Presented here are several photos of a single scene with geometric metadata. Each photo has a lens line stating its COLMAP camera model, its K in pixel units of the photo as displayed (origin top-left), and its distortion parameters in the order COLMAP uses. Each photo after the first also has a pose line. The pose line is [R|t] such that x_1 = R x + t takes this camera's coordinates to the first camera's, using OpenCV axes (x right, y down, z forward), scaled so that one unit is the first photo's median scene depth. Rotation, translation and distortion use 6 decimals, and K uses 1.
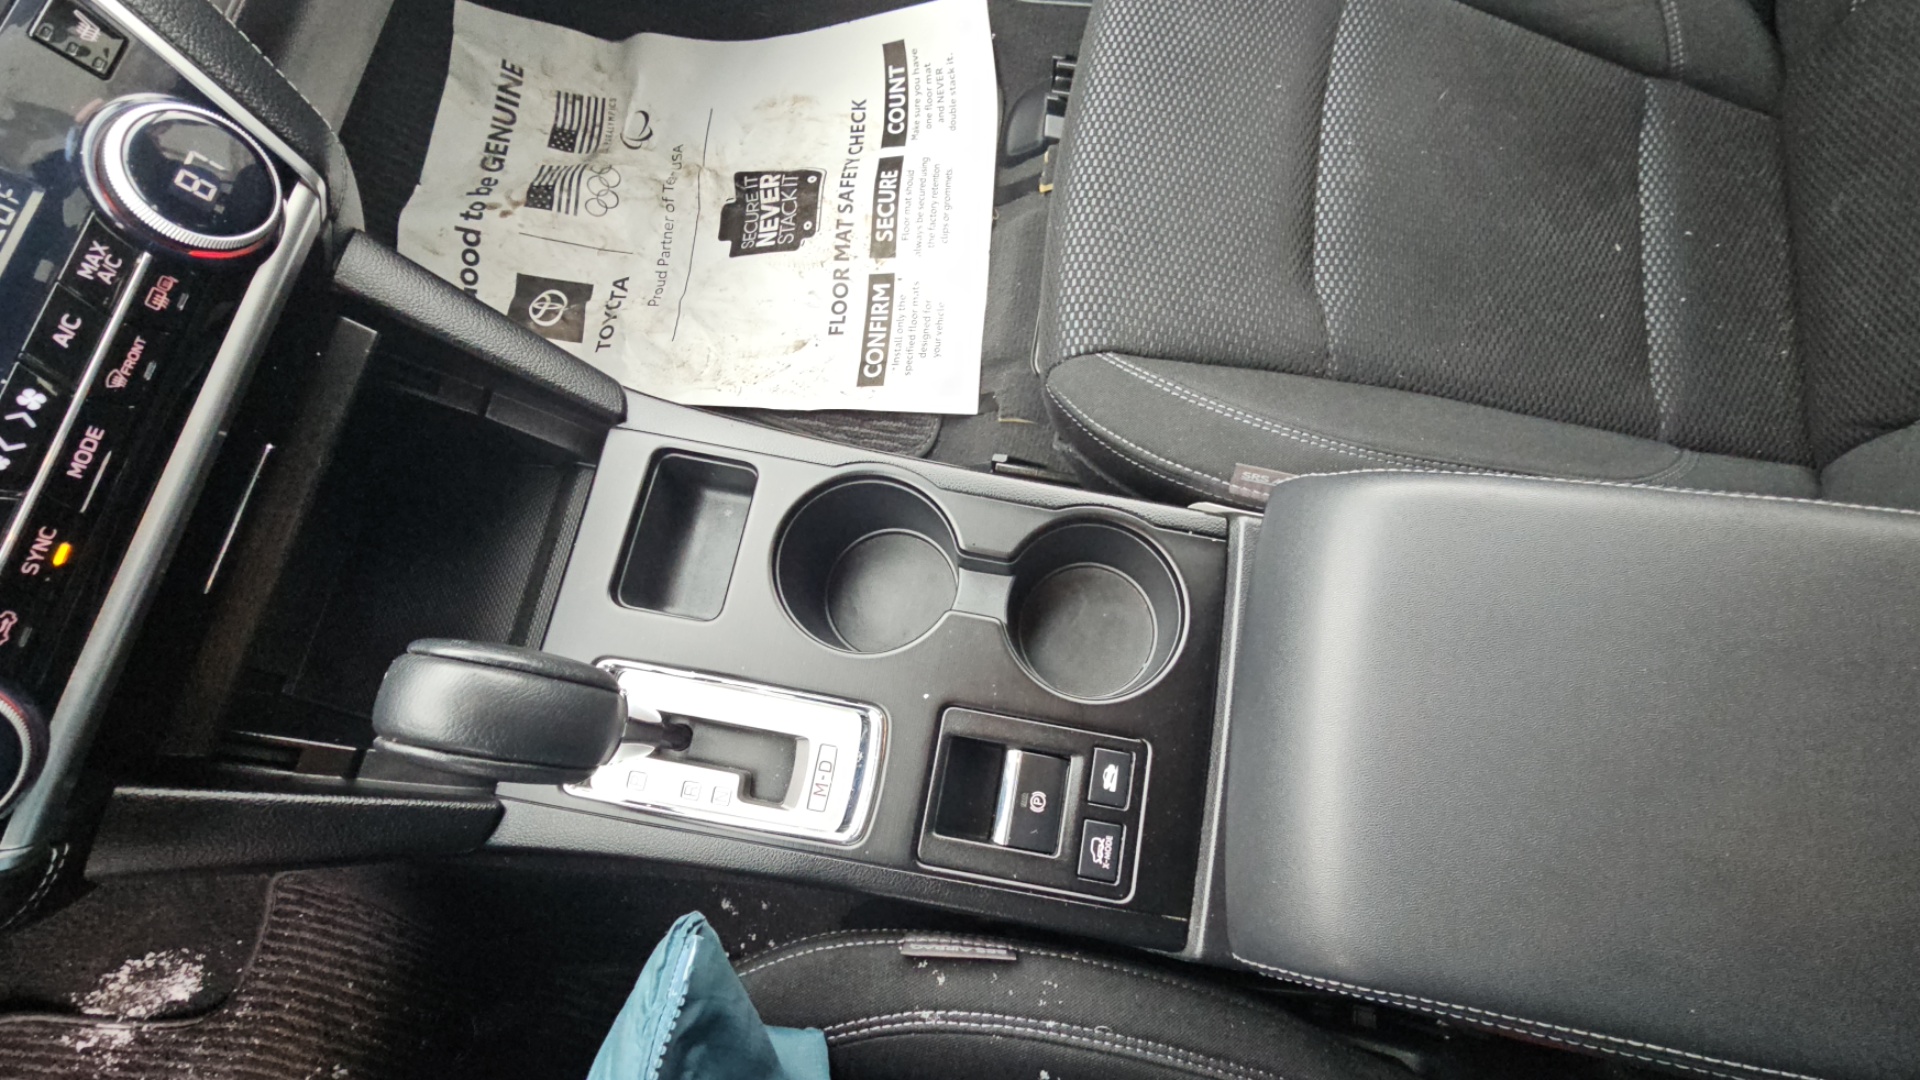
lens RADIAL K [[853.5, 0, 971.1], [0, 853.5, 545.5], [0, 0, 1]] dist [0.007409, -0.007529]
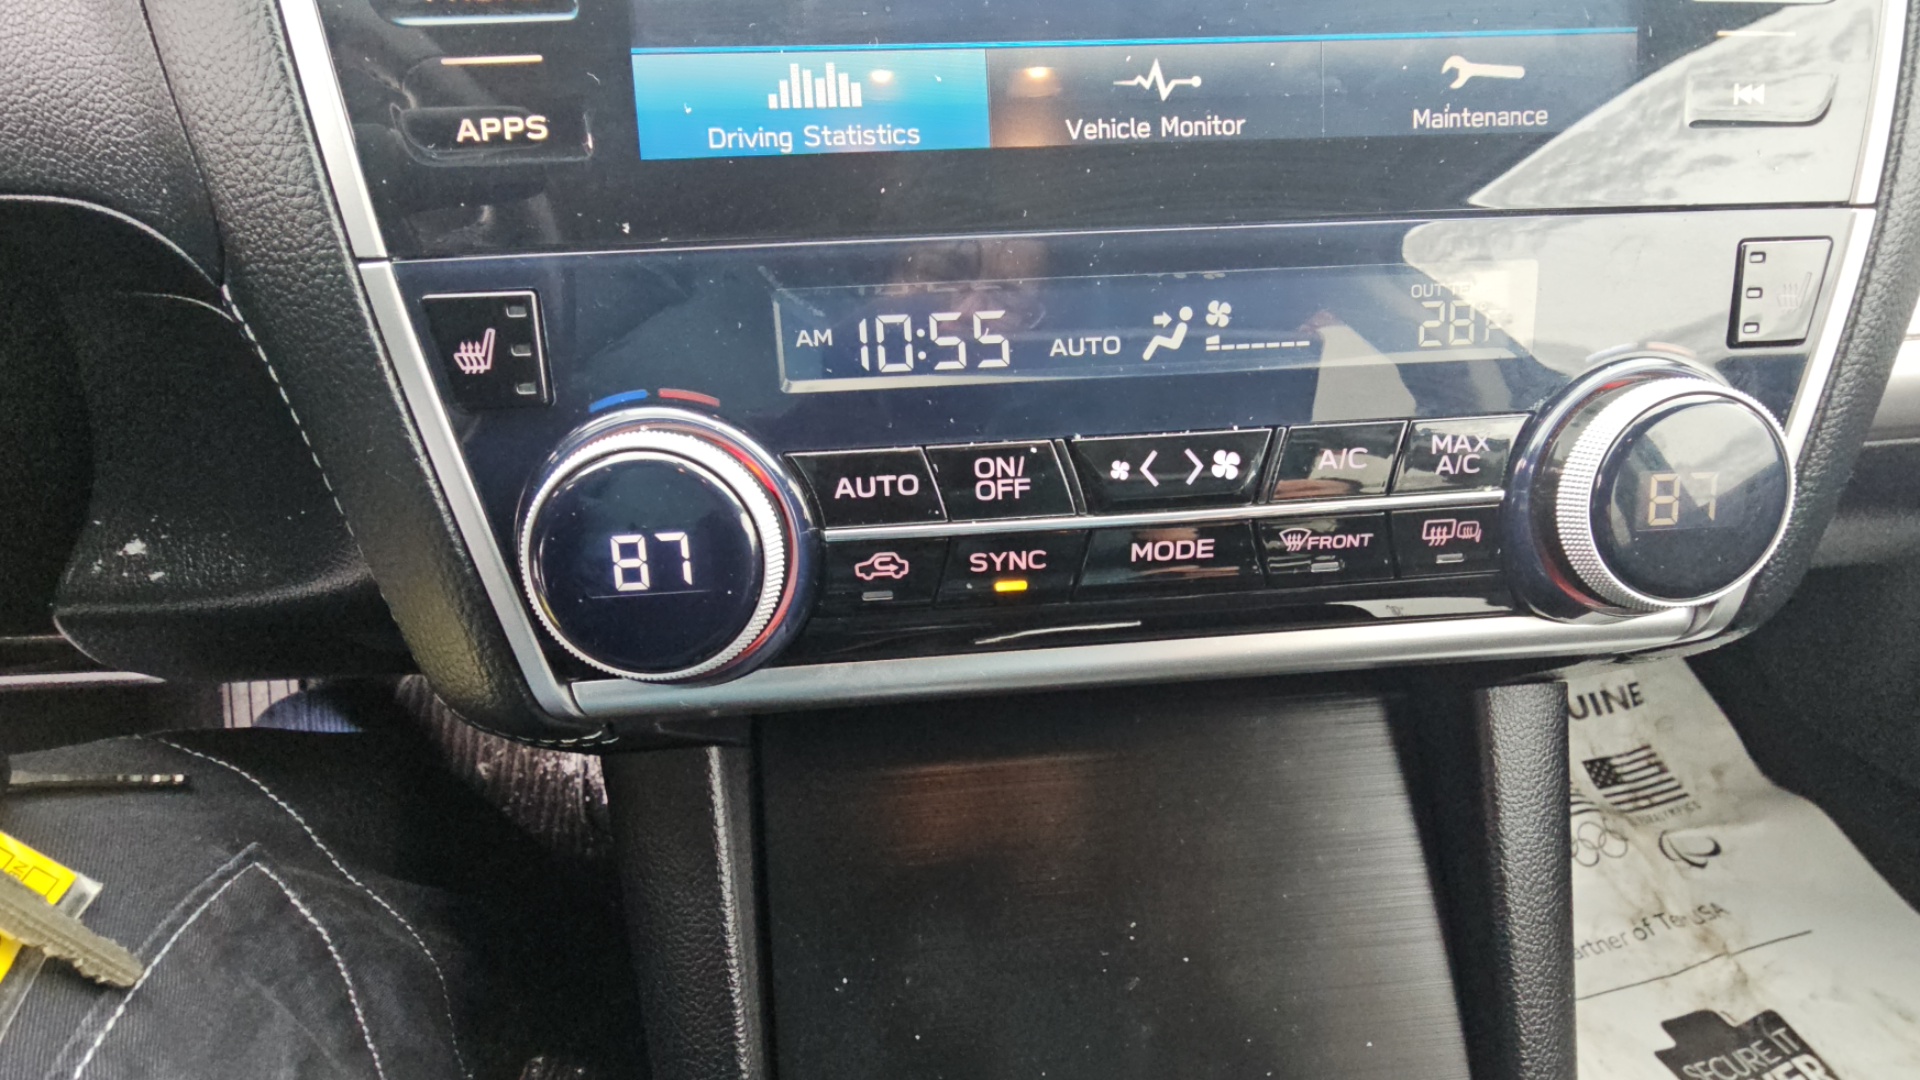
lens RADIAL K [[853.5, 0, 984.5], [0, 853.5, 547.3], [0, 0, 1]] dist [0.007409, -0.007529]
pose [[0.266467, 0.626901, -0.732114, -0.183831], [-0.929148, 0.369041, -0.022176, 0.009406], [0.256278, 0.686152, 0.680821, 0.159779]]
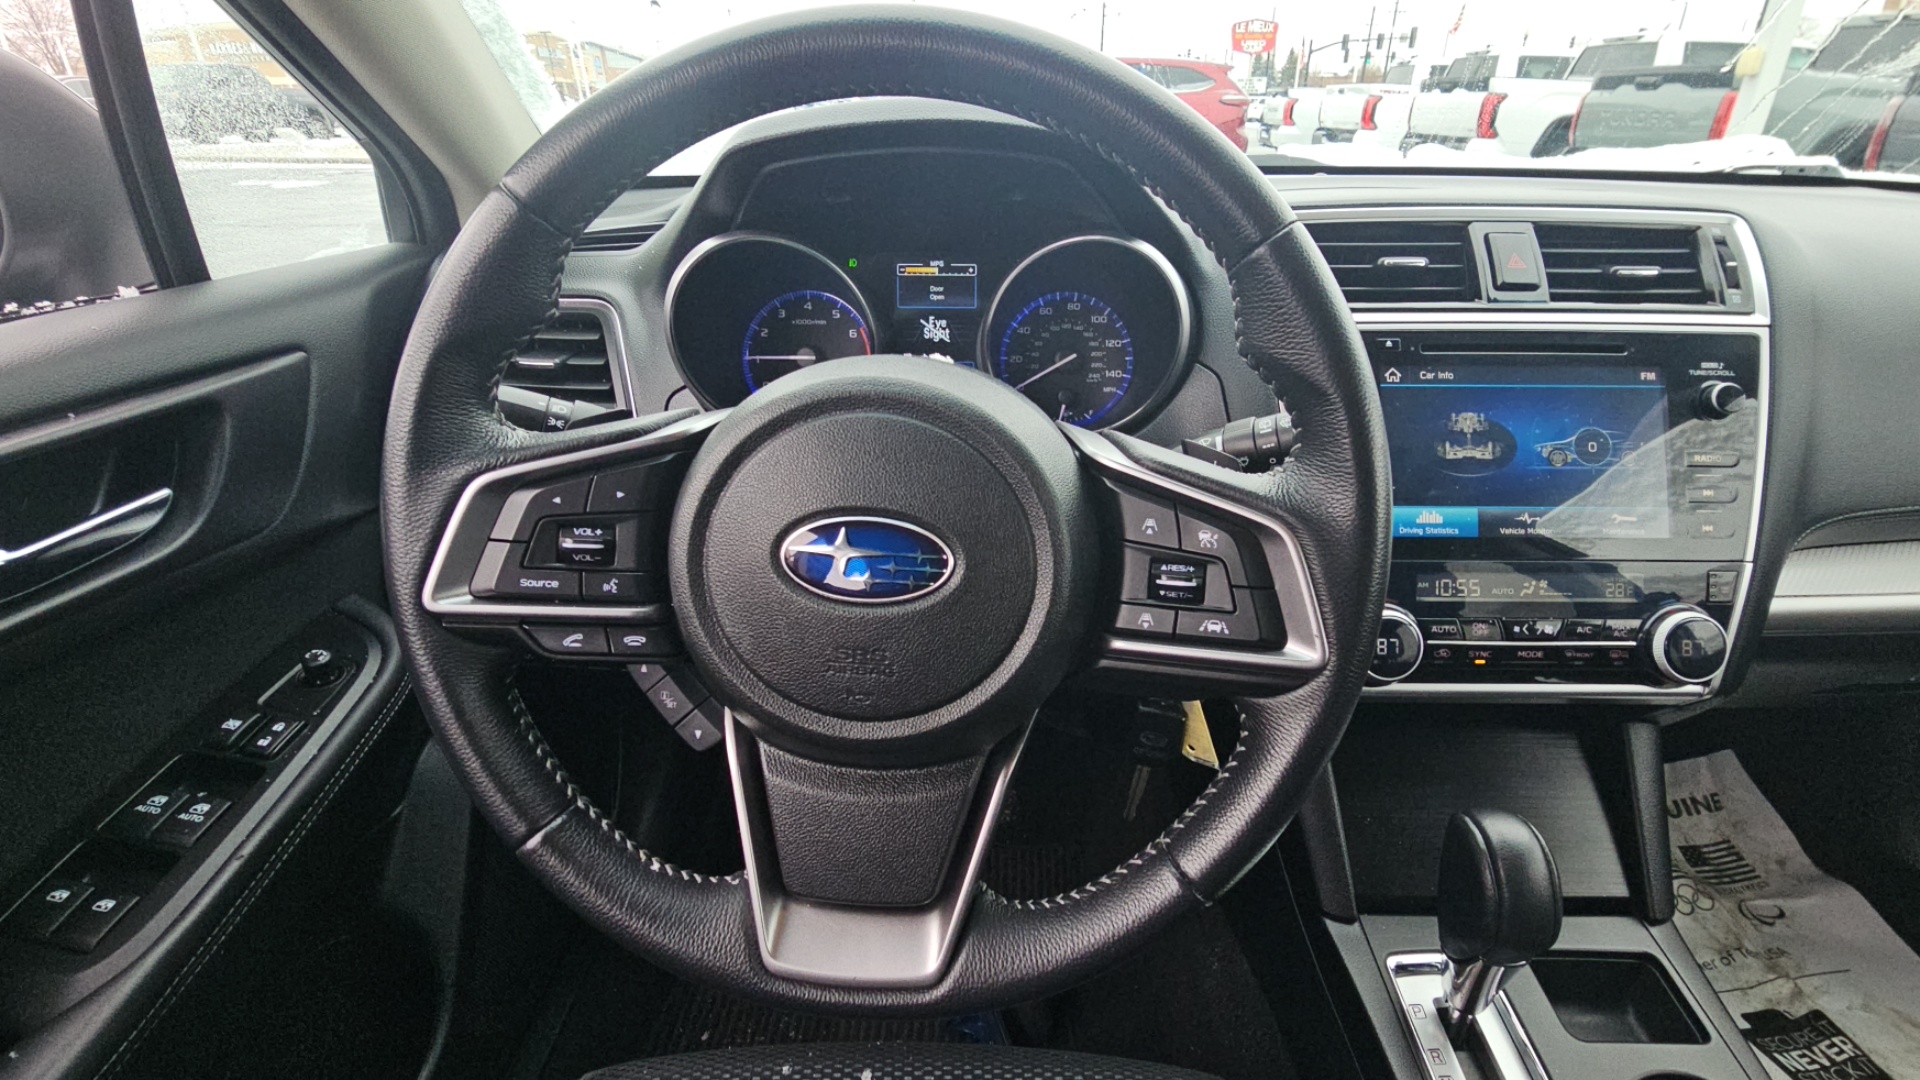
lens RADIAL K [[853.5, 0, 978.4], [0, 853.5, 543.5], [0, 0, 1]] dist [0.007409, -0.007529]
pose [[0.172464, 0.521048, -0.835922, 0.095686], [-0.951698, 0.306994, -0.004994, 0.325370], [0.254021, 0.796407, 0.548826, -0.205364]]
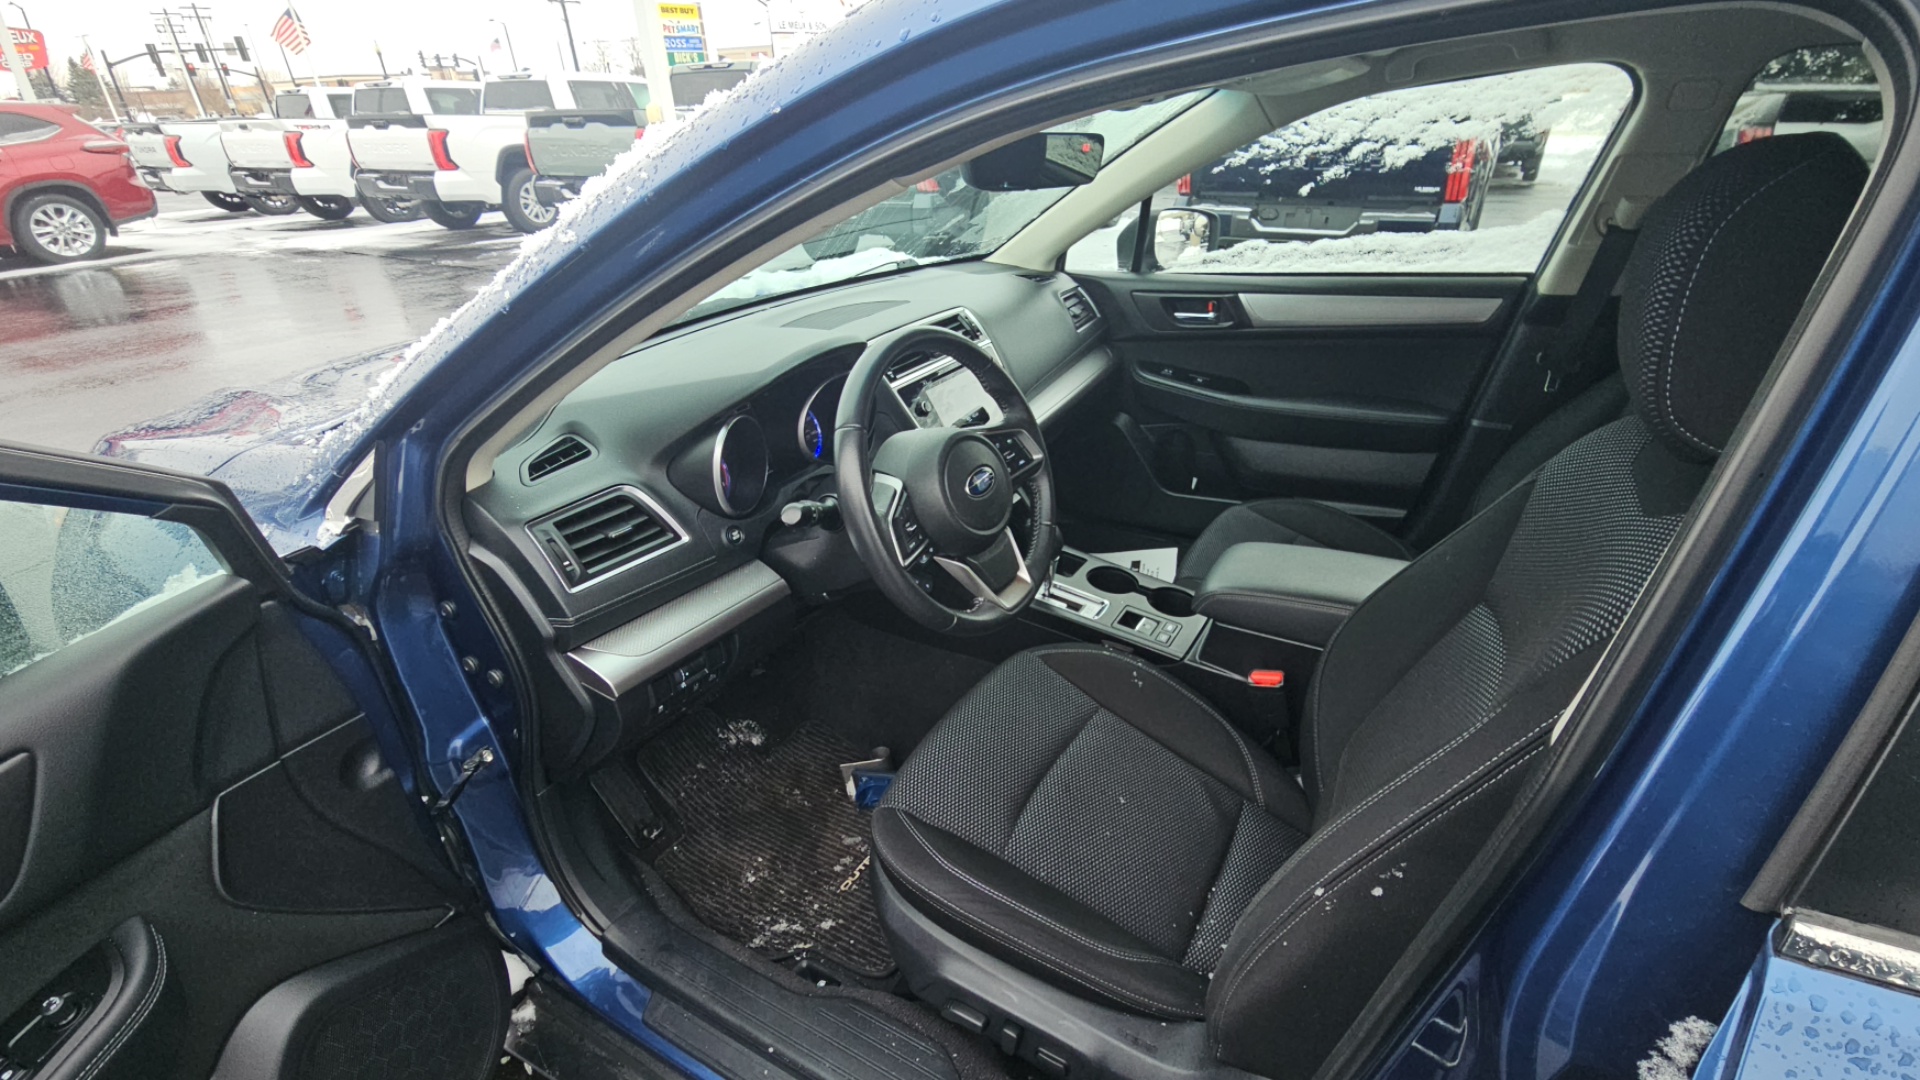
lens RADIAL K [[853.5, 0, 977.2], [0, 853.5, 545.7], [0, 0, 1]] dist [0.007409, -0.007529]
pose [[0.942821, 0.204030, -0.263554, 0.126621], [-0.331072, 0.664563, -0.669886, 1.237341], [0.038472, 0.718838, 0.694112, -0.793578]]
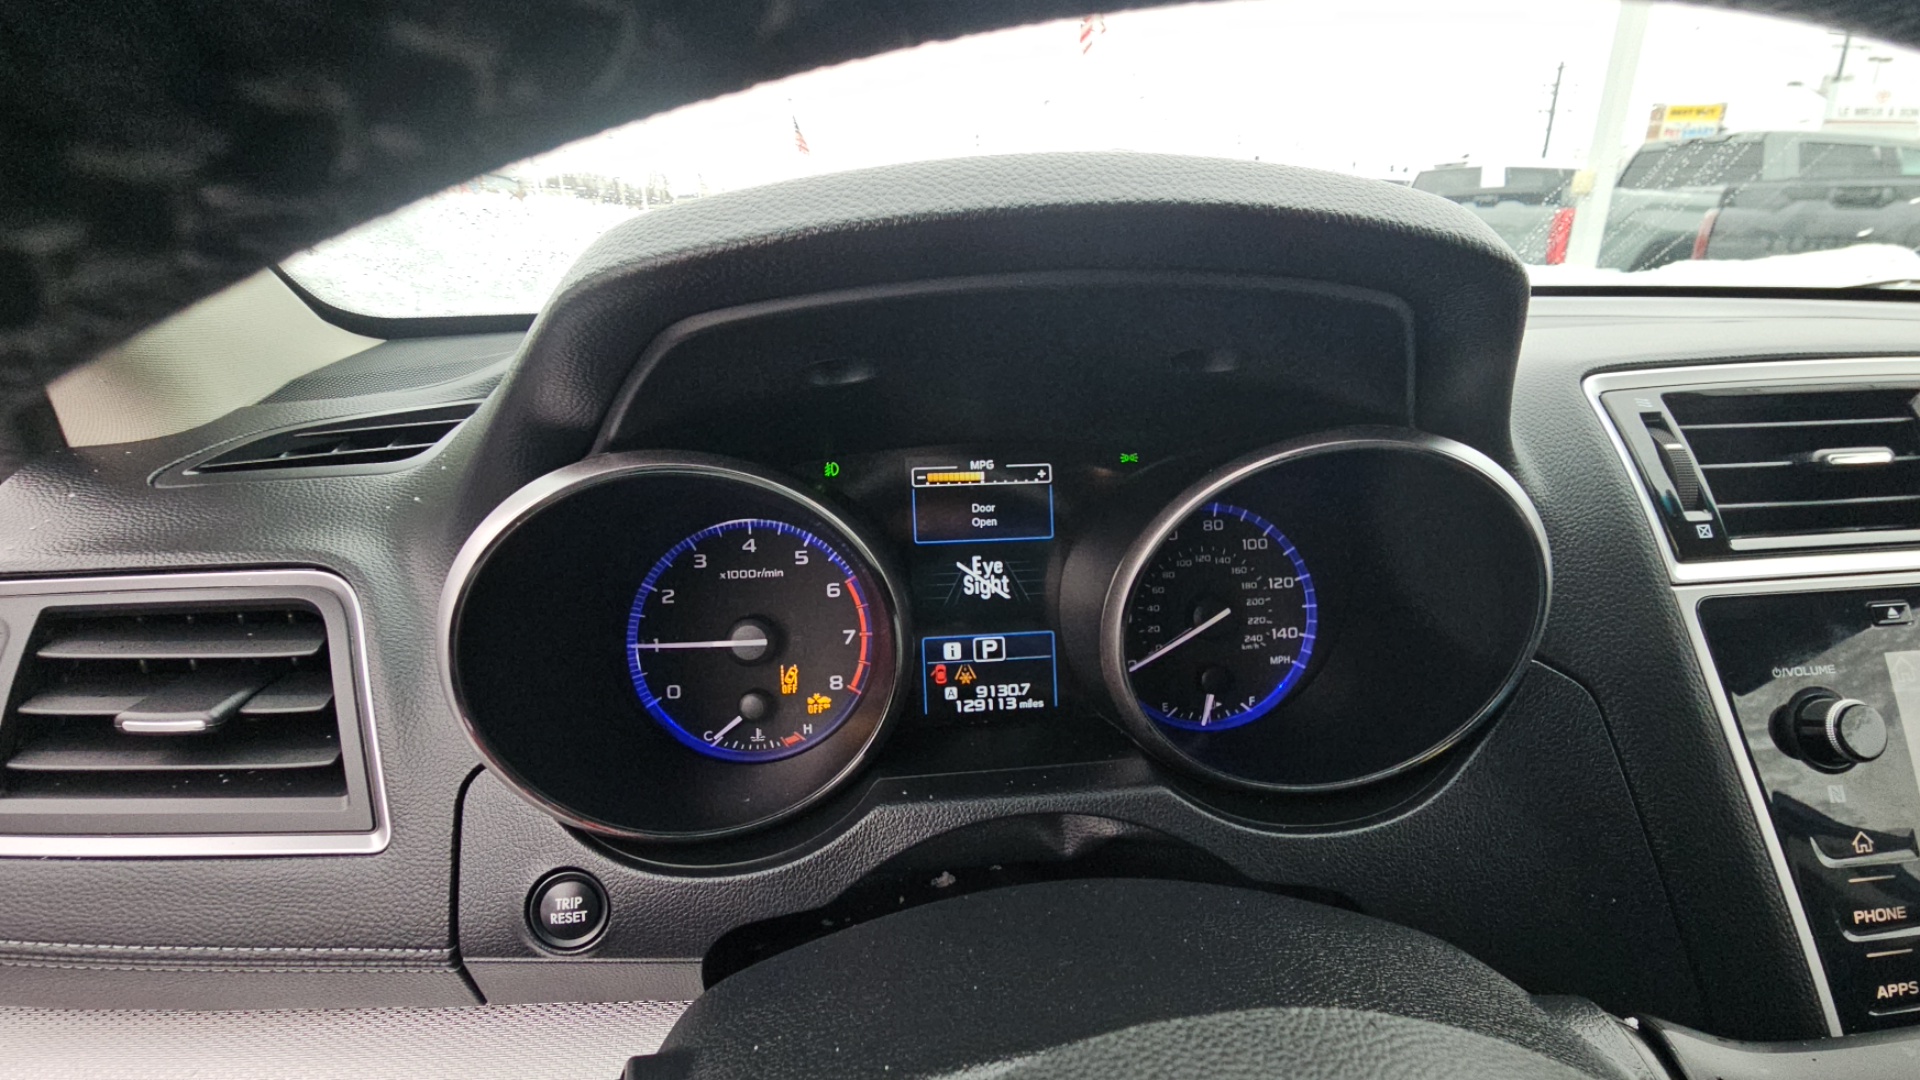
lens RADIAL K [[853.5, 0, 977.1], [0, 853.5, 550.9], [0, 0, 1]] dist [0.007409, -0.007529]
pose [[0.295041, 0.413389, -0.861429, -0.282813], [-0.924419, 0.351522, -0.147924, 0.360498], [0.241661, 0.839965, 0.485858, -0.169164]]
